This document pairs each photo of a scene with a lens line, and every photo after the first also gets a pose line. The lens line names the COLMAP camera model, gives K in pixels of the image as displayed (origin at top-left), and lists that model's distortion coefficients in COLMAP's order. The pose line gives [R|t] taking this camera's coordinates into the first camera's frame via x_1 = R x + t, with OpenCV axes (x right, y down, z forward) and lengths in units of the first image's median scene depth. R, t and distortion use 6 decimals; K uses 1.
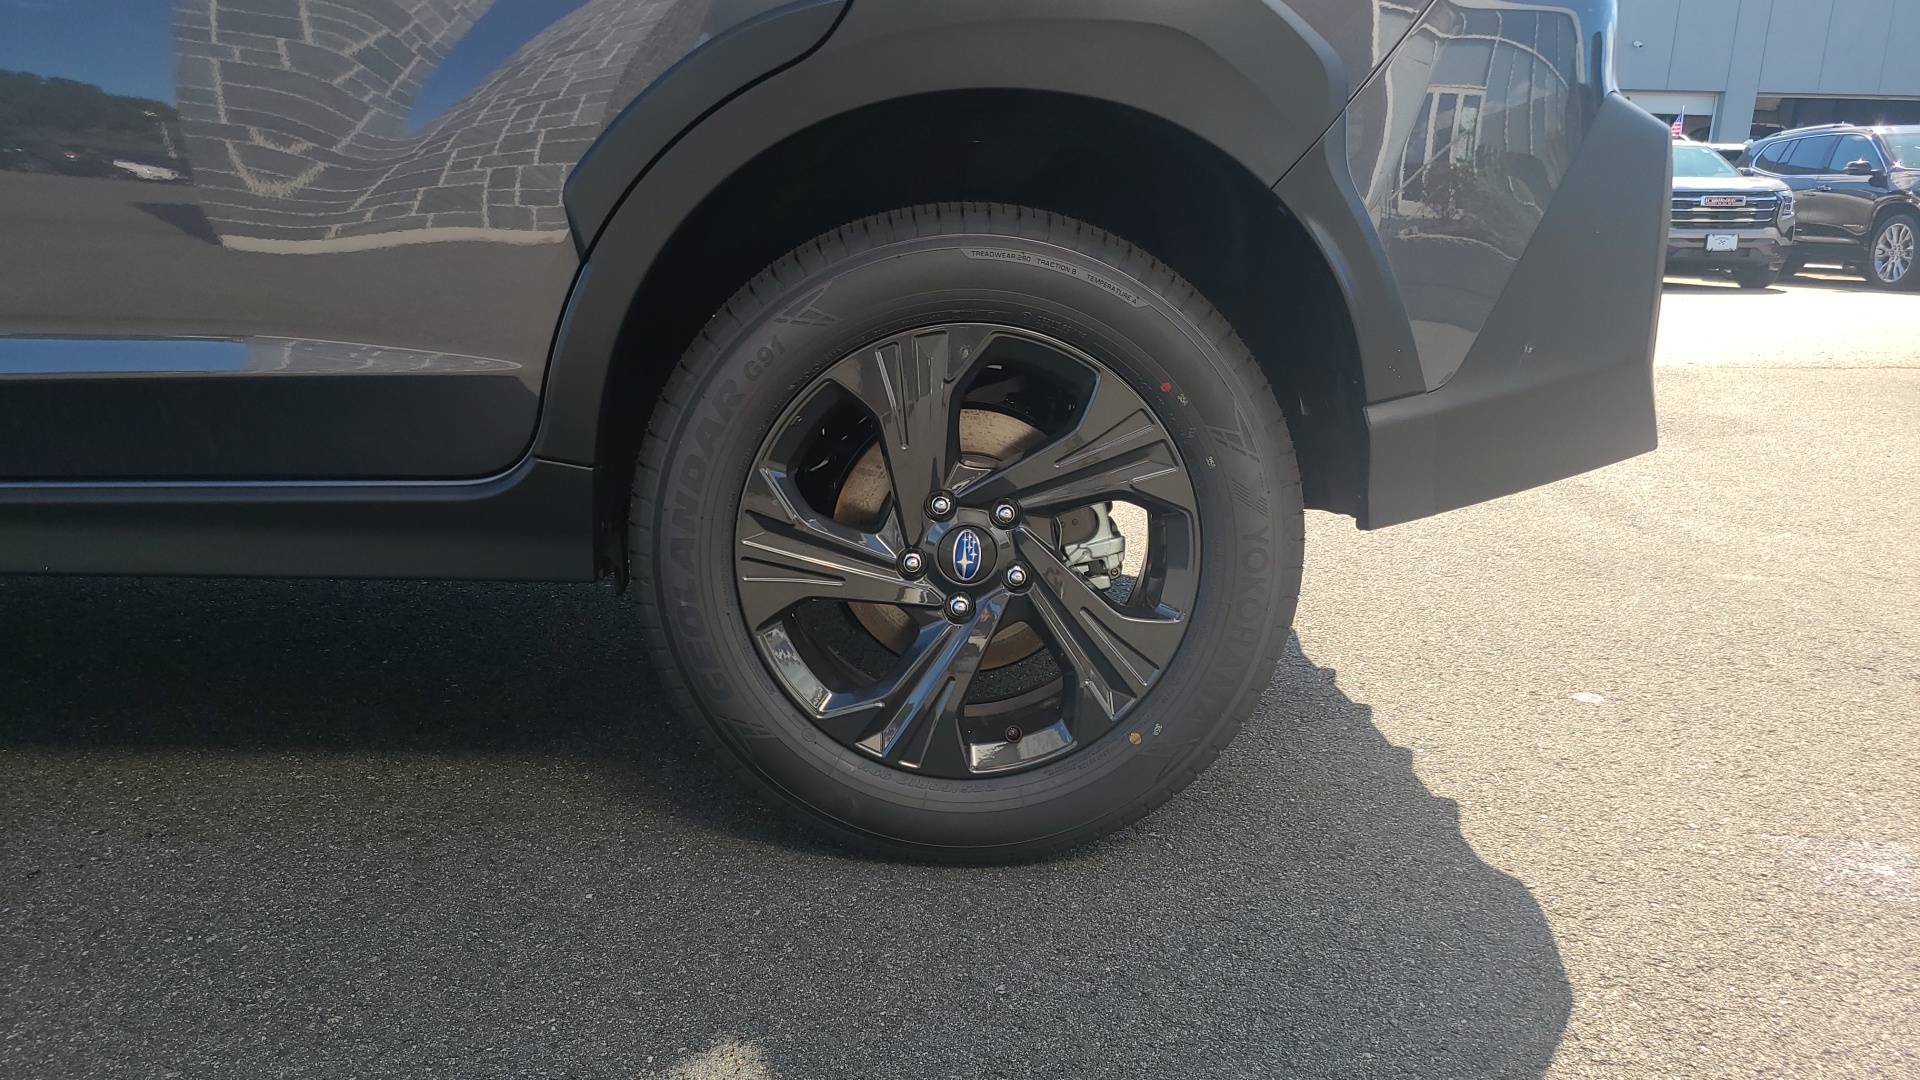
lens RADIAL K [[1437.0, 0, 923.5], [0, 1437.0, 528.5], [0, 0, 1]] dist [0.047734, -0.030042]
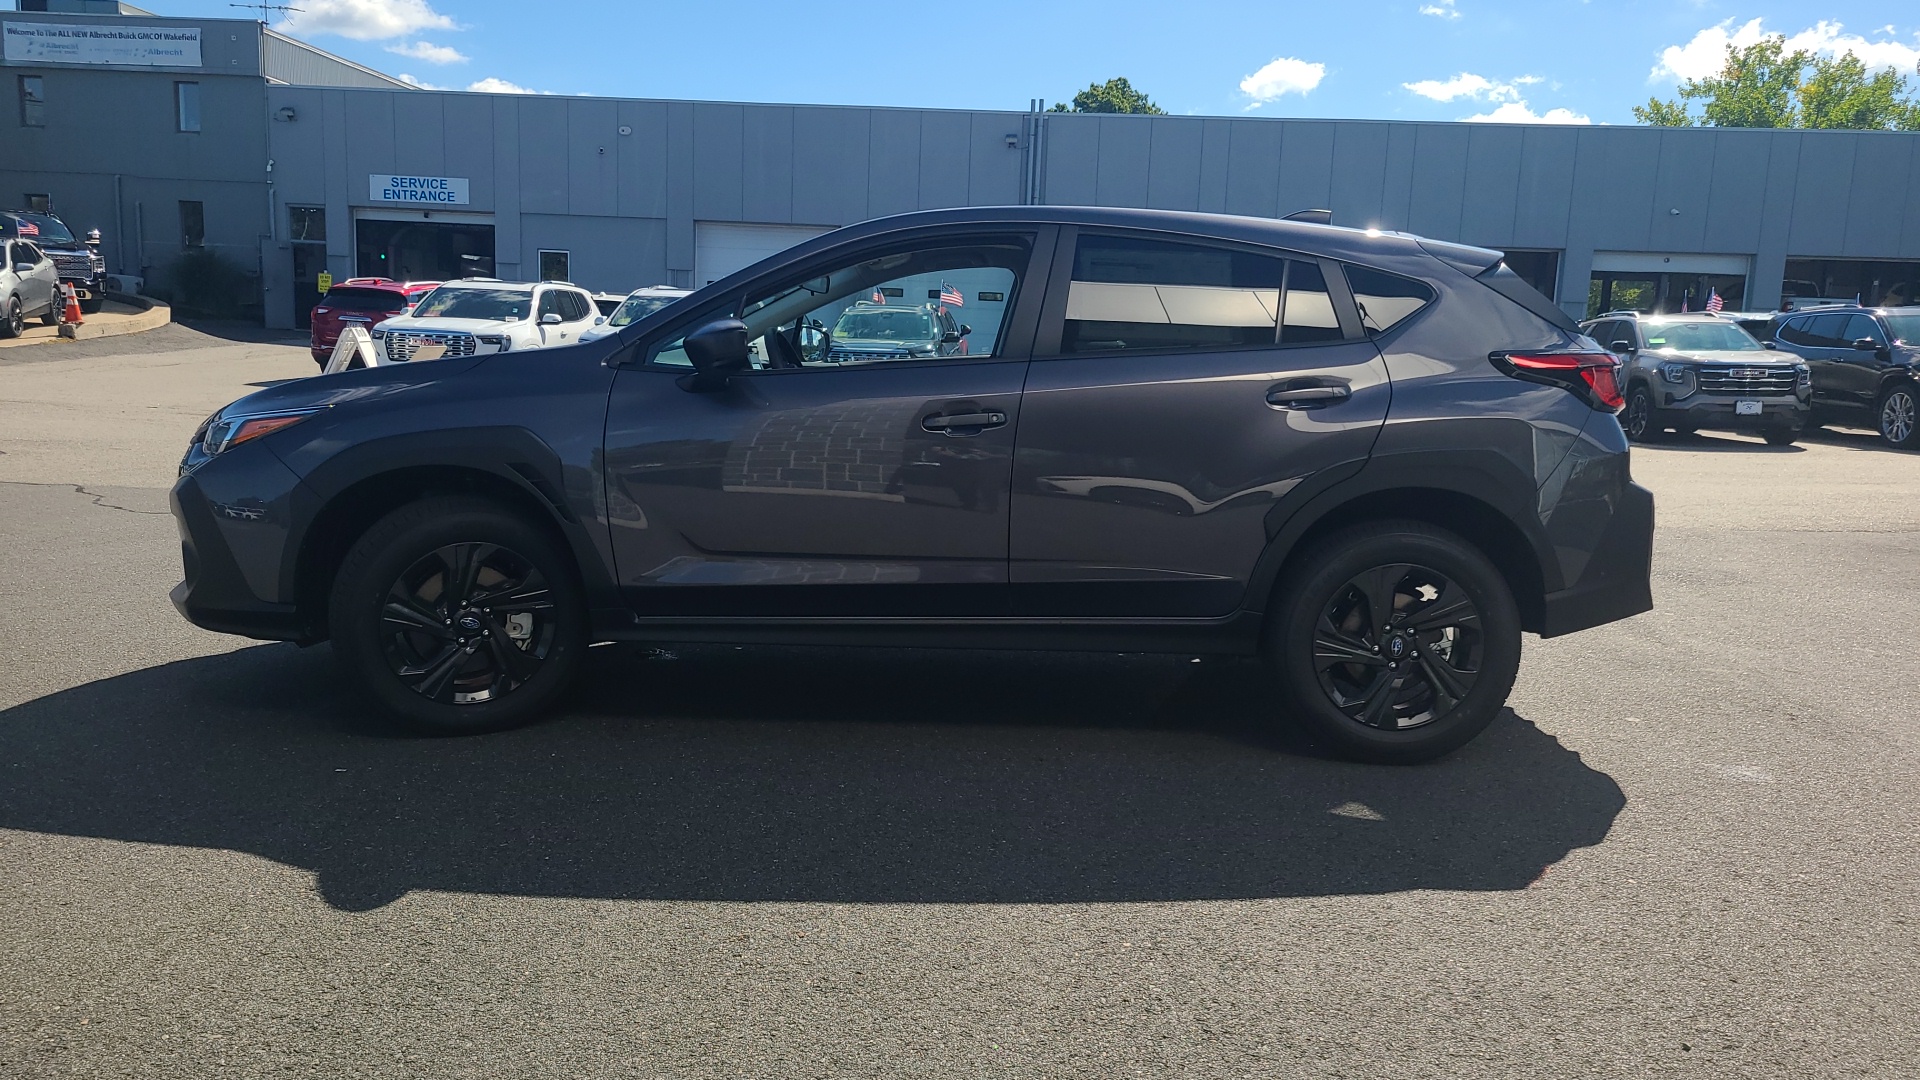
lens RADIAL K [[1437.0, 0, 960.1], [0, 1437.0, 521.8], [0, 0, 1]] dist [0.047734, -0.030042]
pose [[0.999907, 0.006568, -0.011987, -0.073413], [-0.007595, 0.996111, -0.087777, 0.002816], [0.011364, 0.087860, 0.996068, -0.168022]]
